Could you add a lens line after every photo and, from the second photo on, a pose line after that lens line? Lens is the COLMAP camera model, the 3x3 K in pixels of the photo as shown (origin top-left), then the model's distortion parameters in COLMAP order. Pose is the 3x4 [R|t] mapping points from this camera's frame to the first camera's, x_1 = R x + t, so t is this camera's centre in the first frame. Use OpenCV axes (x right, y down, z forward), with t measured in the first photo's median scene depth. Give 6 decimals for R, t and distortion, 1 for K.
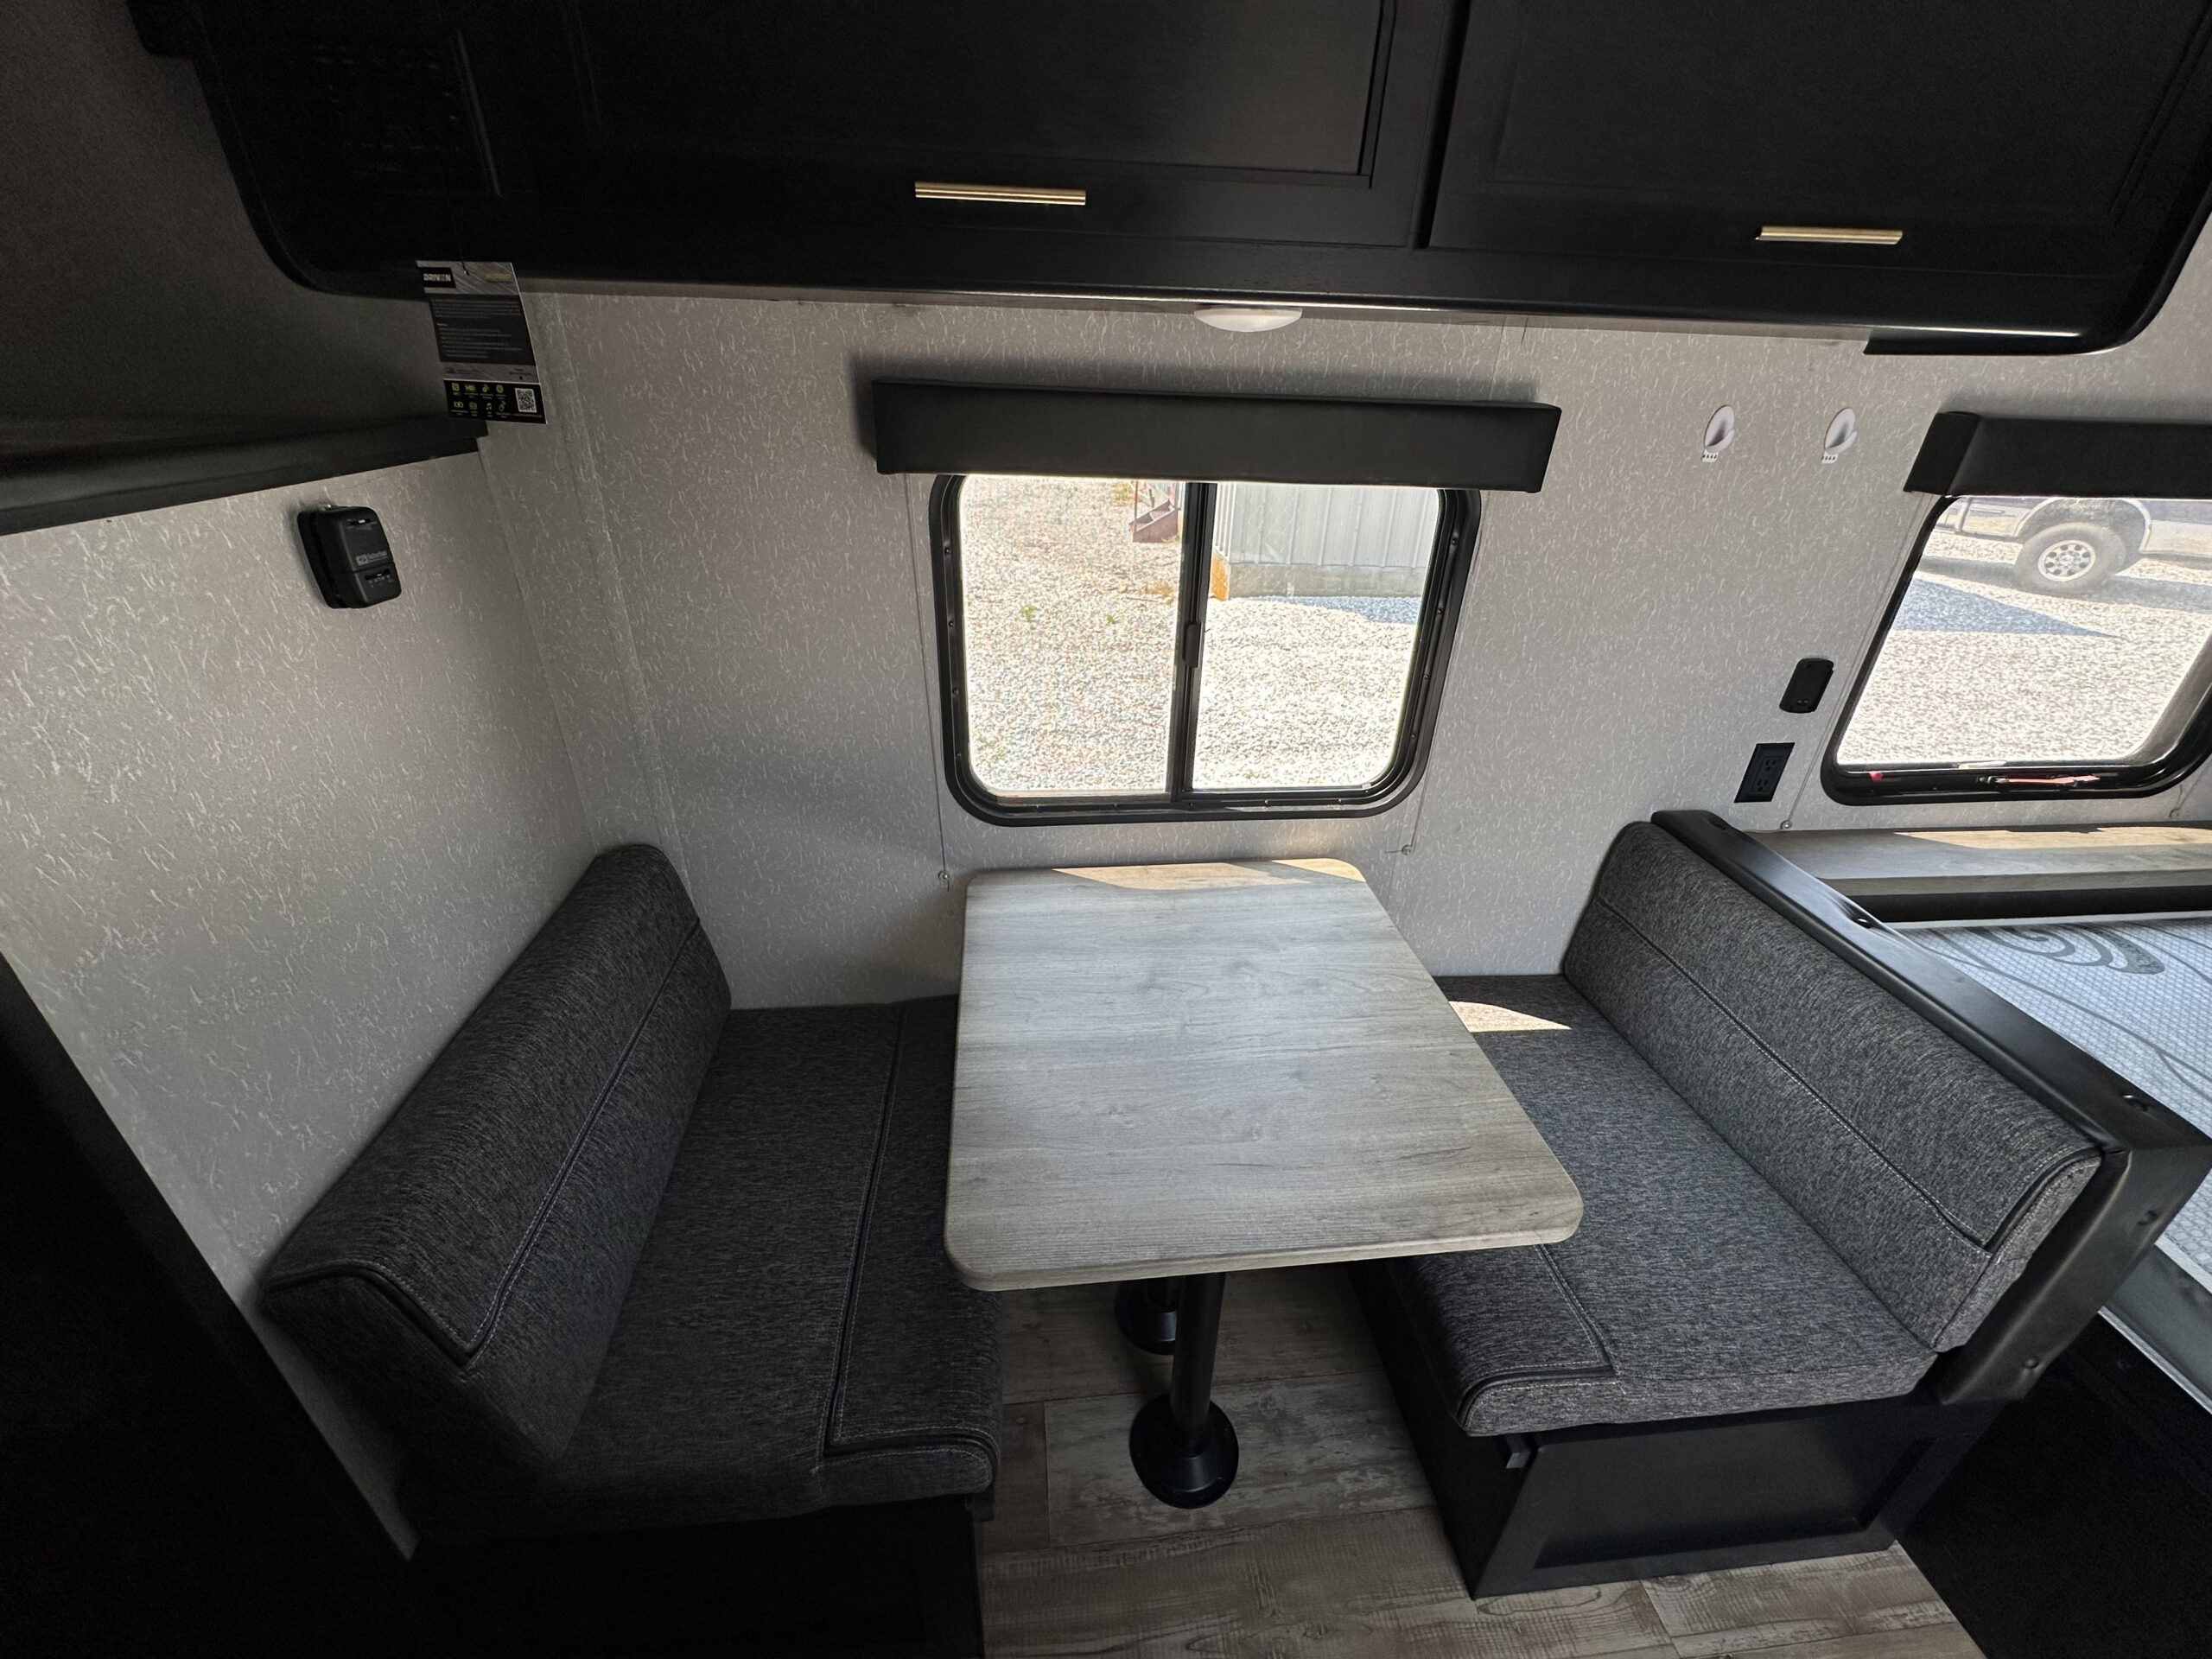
lens RADIAL K [[887.1, 0, 1104.6], [0, 887.1, 830.0], [0, 0, 1]] dist [-0.000864, 0.000216]
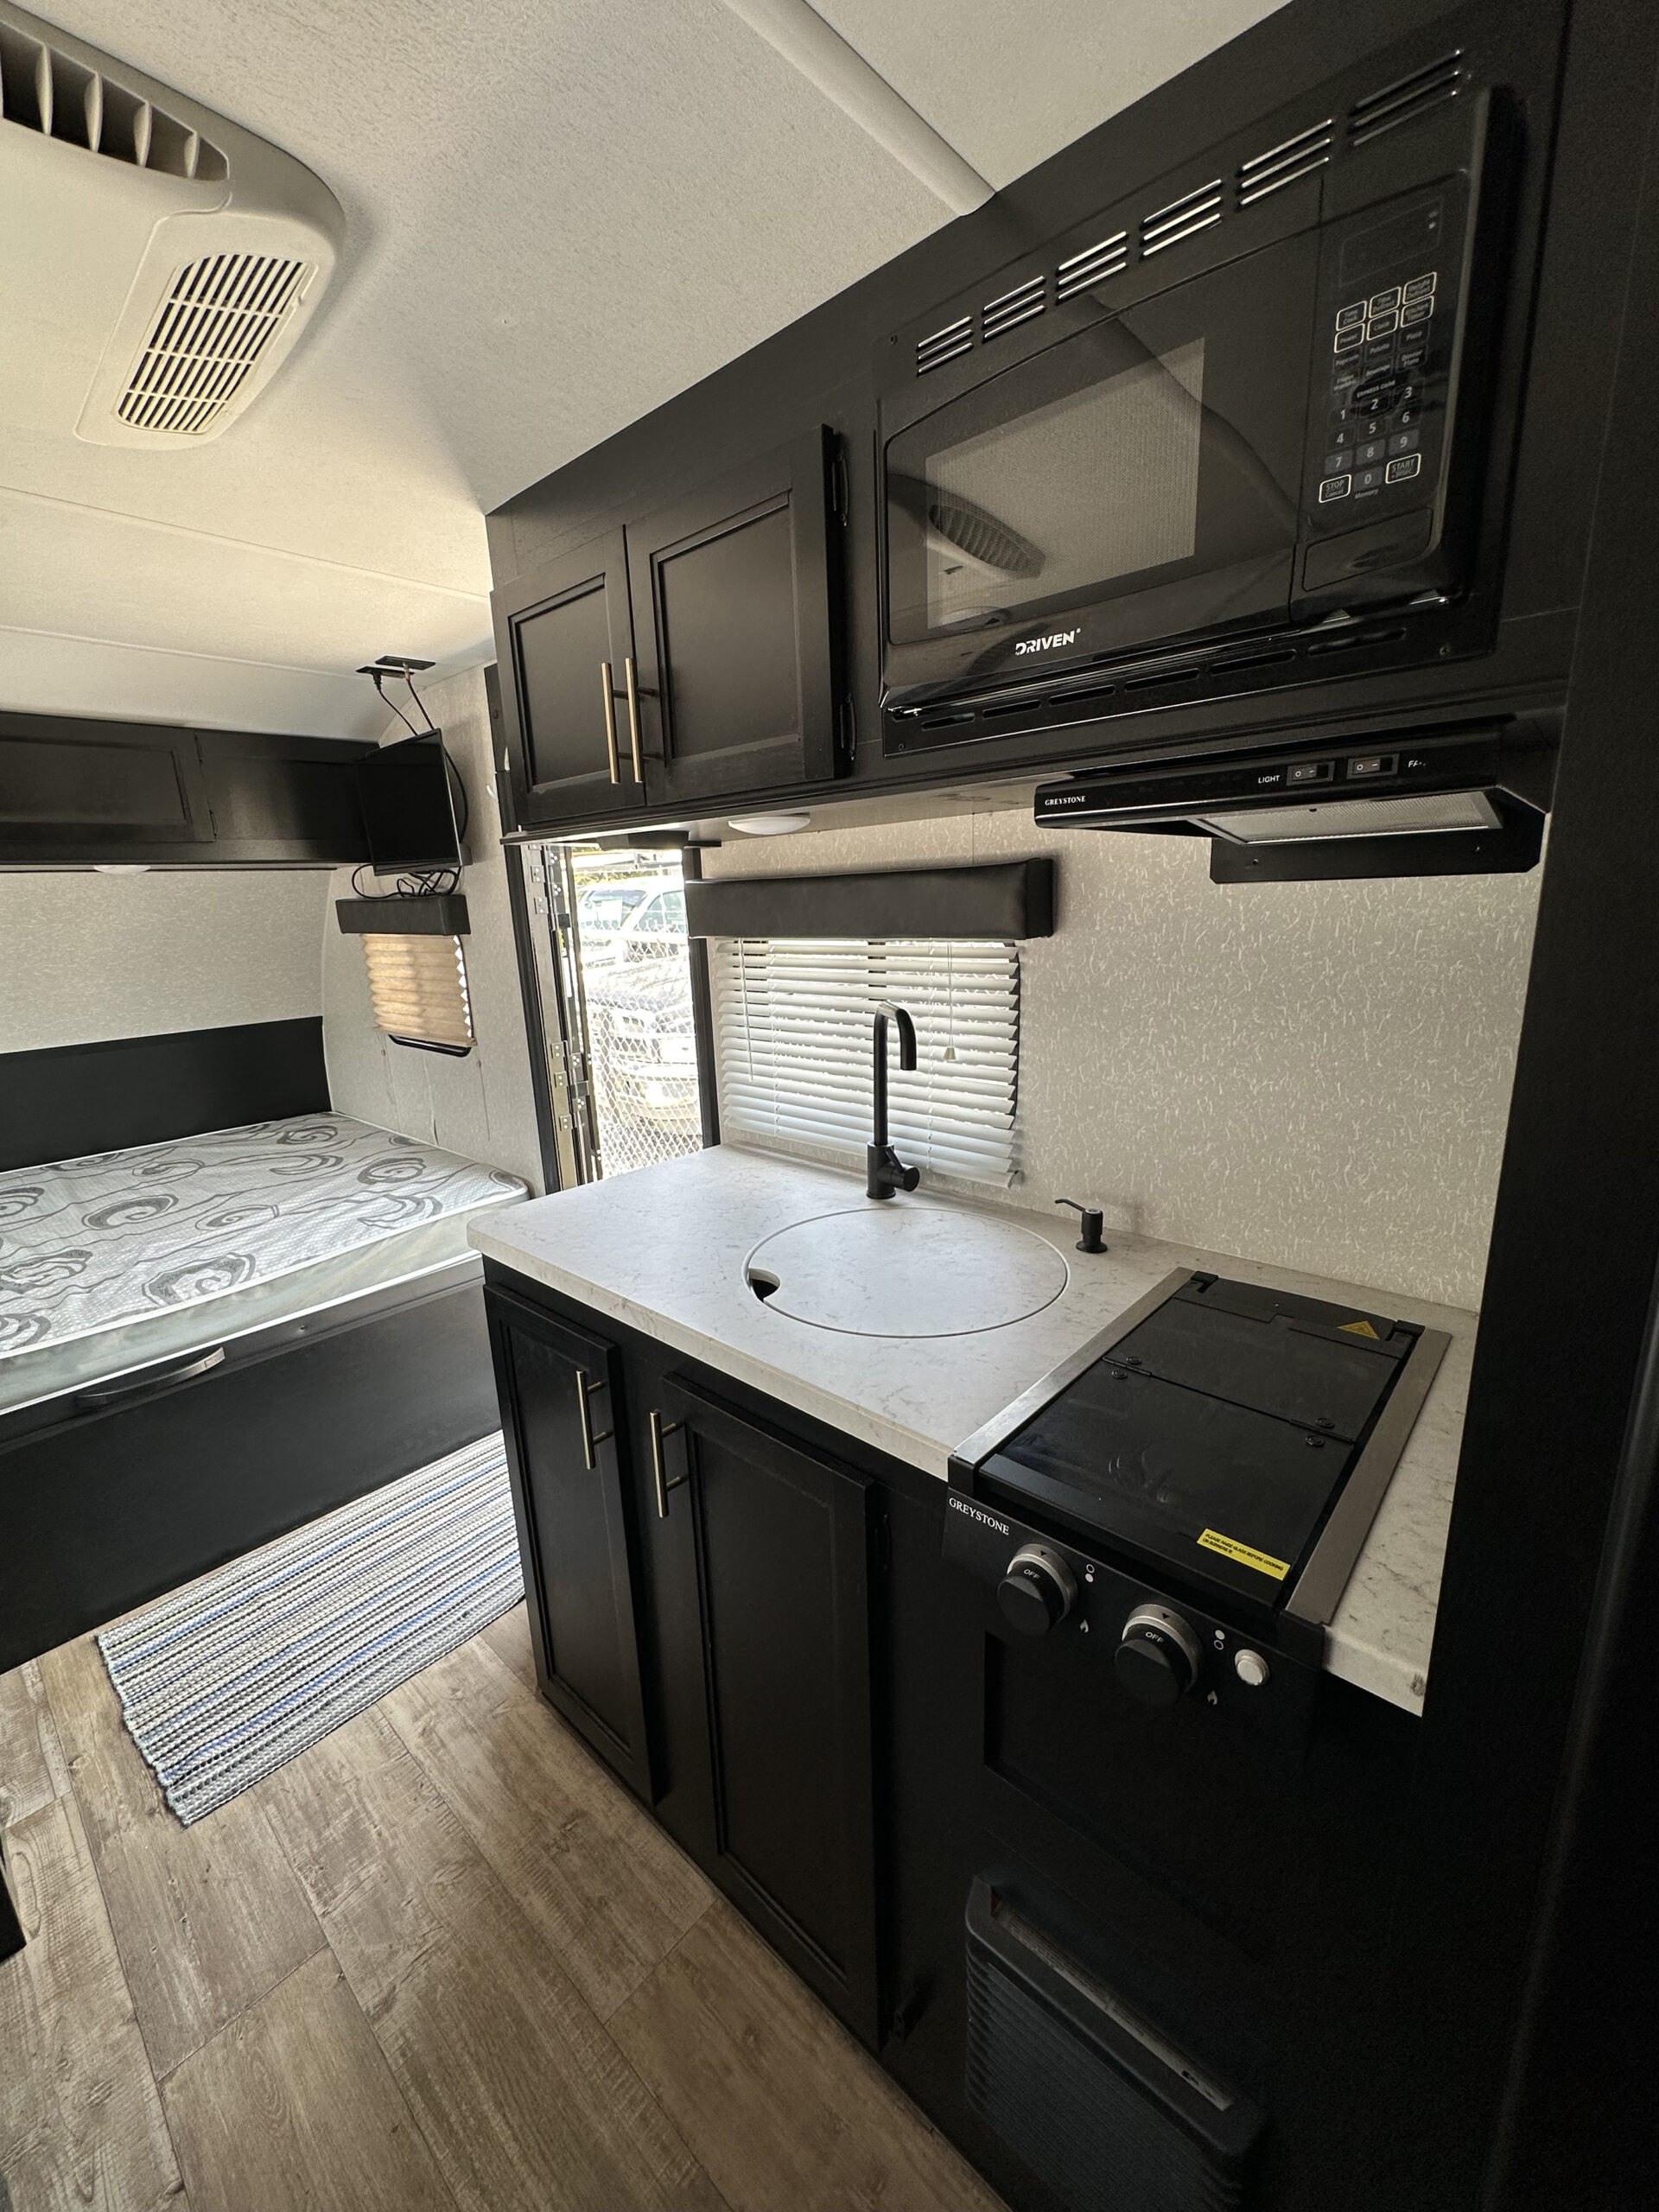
lens RADIAL K [[887.1, 0, 829.4], [0, 887.1, 1103.7], [0, 0, 1]] dist [-0.000864, 0.000216]
pose [[-0.667561, -0.173874, 0.723969, -0.755529], [0.366596, 0.769564, 0.522857, -0.087548], [-0.648051, 0.614442, -0.449989, 0.233736]]
